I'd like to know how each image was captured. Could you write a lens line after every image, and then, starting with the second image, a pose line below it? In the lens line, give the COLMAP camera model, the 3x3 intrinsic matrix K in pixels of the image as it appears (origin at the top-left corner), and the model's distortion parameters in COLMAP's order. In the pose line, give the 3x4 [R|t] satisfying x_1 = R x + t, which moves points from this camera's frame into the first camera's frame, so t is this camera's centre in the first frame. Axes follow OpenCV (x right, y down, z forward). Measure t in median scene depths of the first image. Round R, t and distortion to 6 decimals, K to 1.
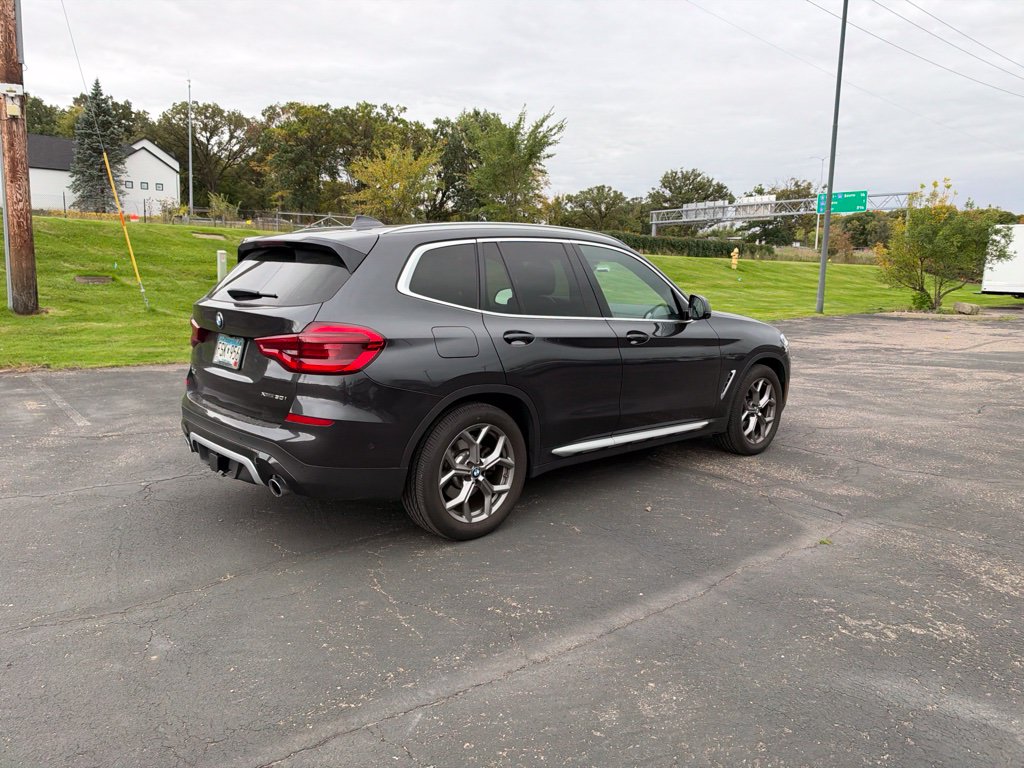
lens RADIAL K [[740.8, 0, 515.8], [0, 740.8, 380.8], [0, 0, 1]] dist [-0.003453, -0.007161]
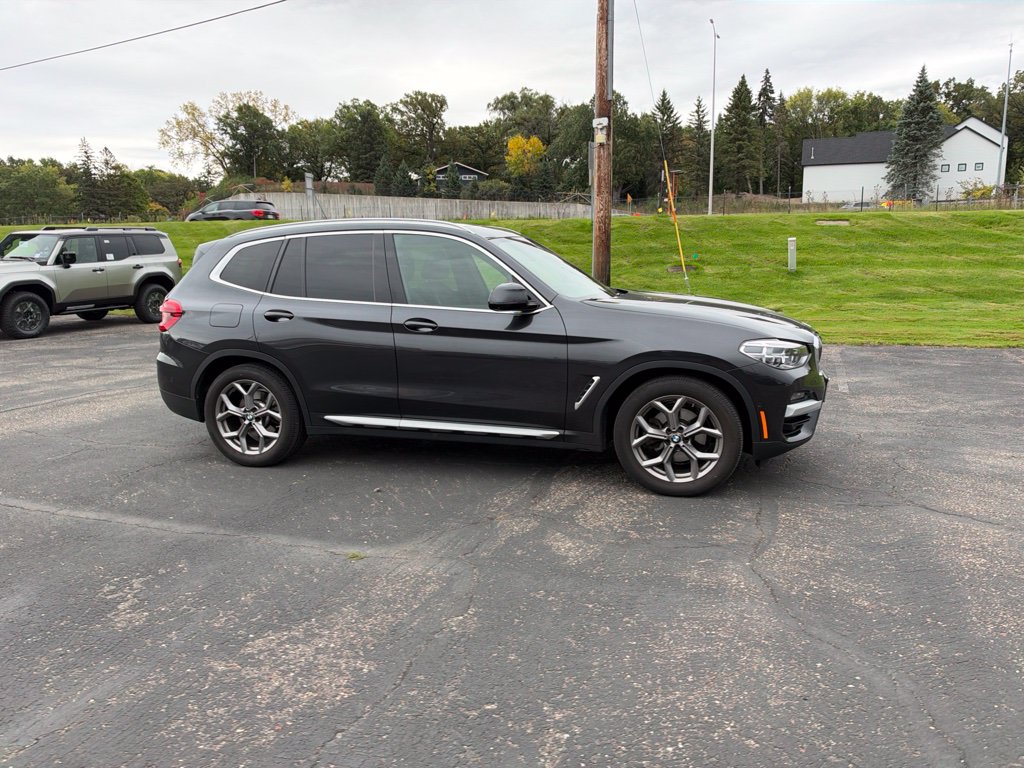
lens RADIAL K [[736.2, 0, 515.7], [0, 736.2, 384.1], [0, 0, 1]] dist [0.014479, -0.036472]
pose [[0.507259, 0.119325, -0.853493, 0.346380], [-0.099919, 0.991832, 0.079280, -0.022475], [0.855982, 0.045065, 0.515039, 0.191513]]
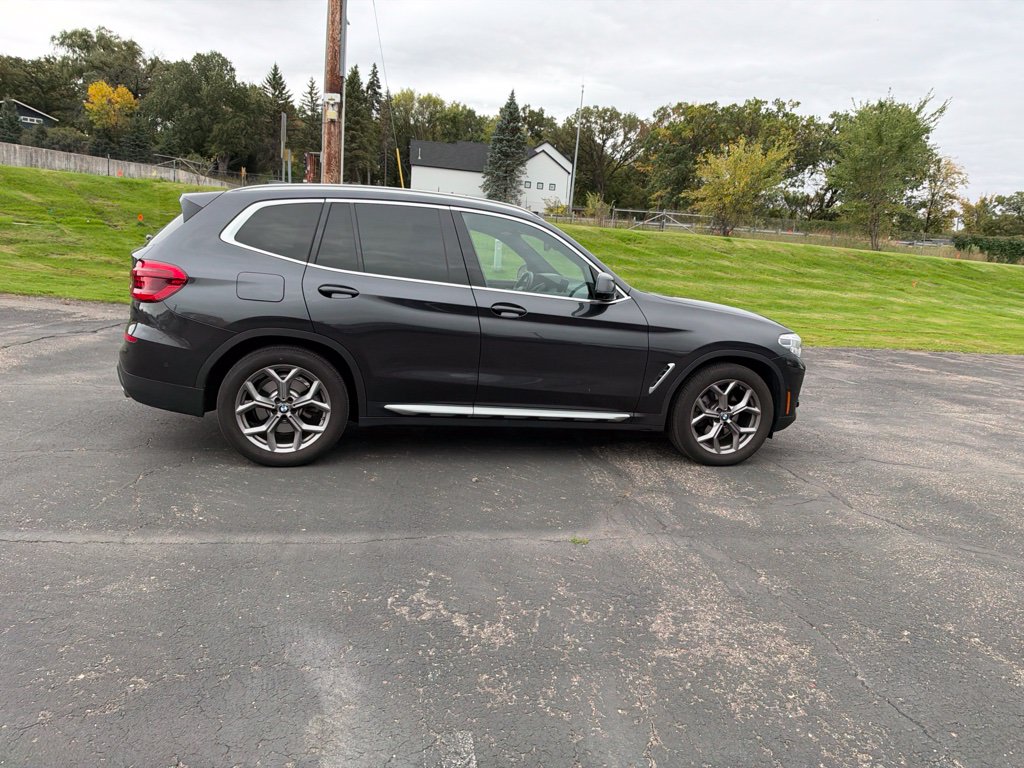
lens RADIAL K [[734.6, 0, 512.8], [0, 734.6, 398.0], [0, 0, 1]] dist [0.017595, -0.038031]
pose [[0.870974, 0.136984, -0.471847, 0.205337], [-0.126612, 0.990490, 0.053842, 0.001394], [0.474735, 0.012847, 0.880035, 0.047494]]
